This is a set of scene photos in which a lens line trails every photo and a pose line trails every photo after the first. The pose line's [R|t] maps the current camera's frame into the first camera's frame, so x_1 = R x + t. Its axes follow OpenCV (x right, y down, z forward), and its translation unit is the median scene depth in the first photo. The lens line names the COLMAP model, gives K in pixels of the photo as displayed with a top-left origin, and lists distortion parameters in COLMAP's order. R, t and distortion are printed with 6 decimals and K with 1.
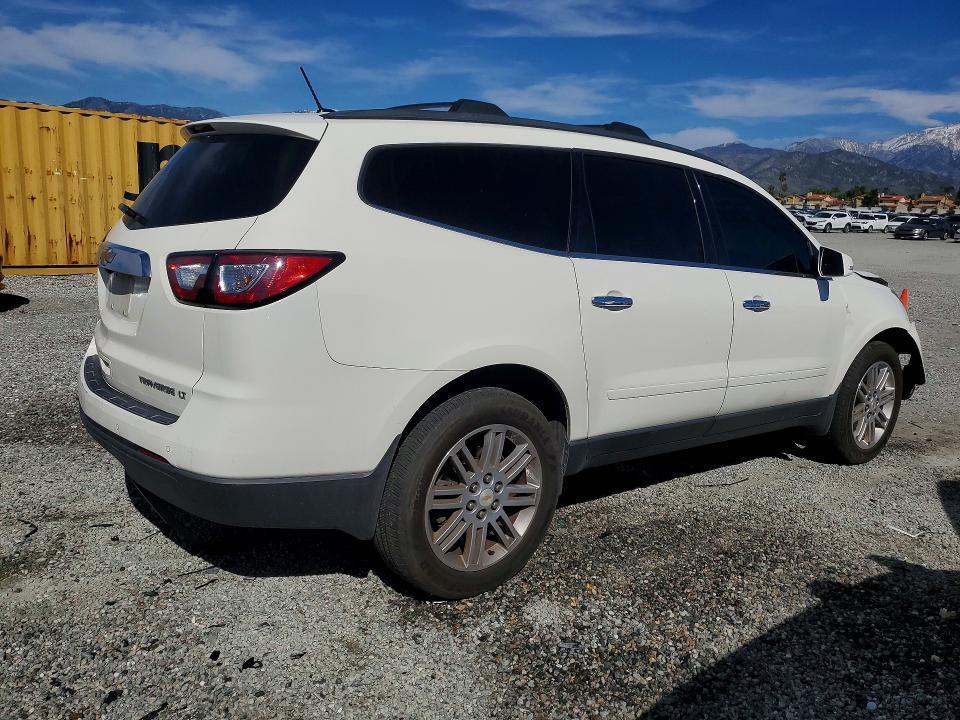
lens RADIAL K [[776.8, 0, 480.0], [0, 776.8, 360.0], [0, 0, 1]] dist [0.061459, 0.001889]
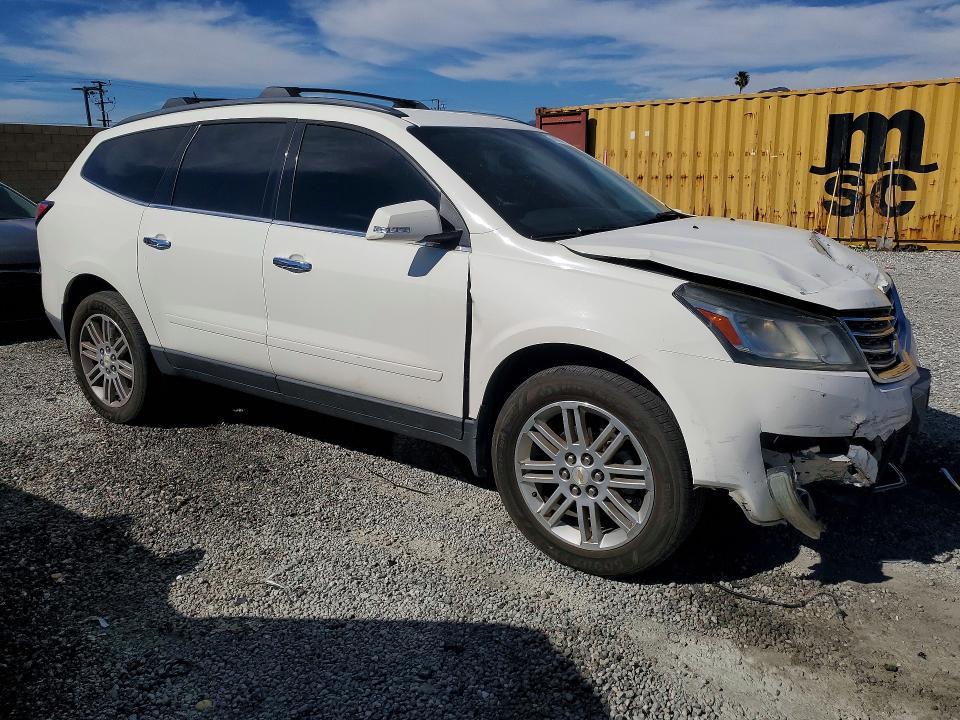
lens RADIAL K [[785.4, 0, 480.0], [0, 785.4, 360.0], [0, 0, 1]] dist [0.003016, 0.004385]
pose [[0.266059, 0.179913, -0.947019, 0.469540], [-0.159144, 0.977145, 0.140925, -0.045855], [0.950729, 0.113218, 0.288610, 0.348330]]
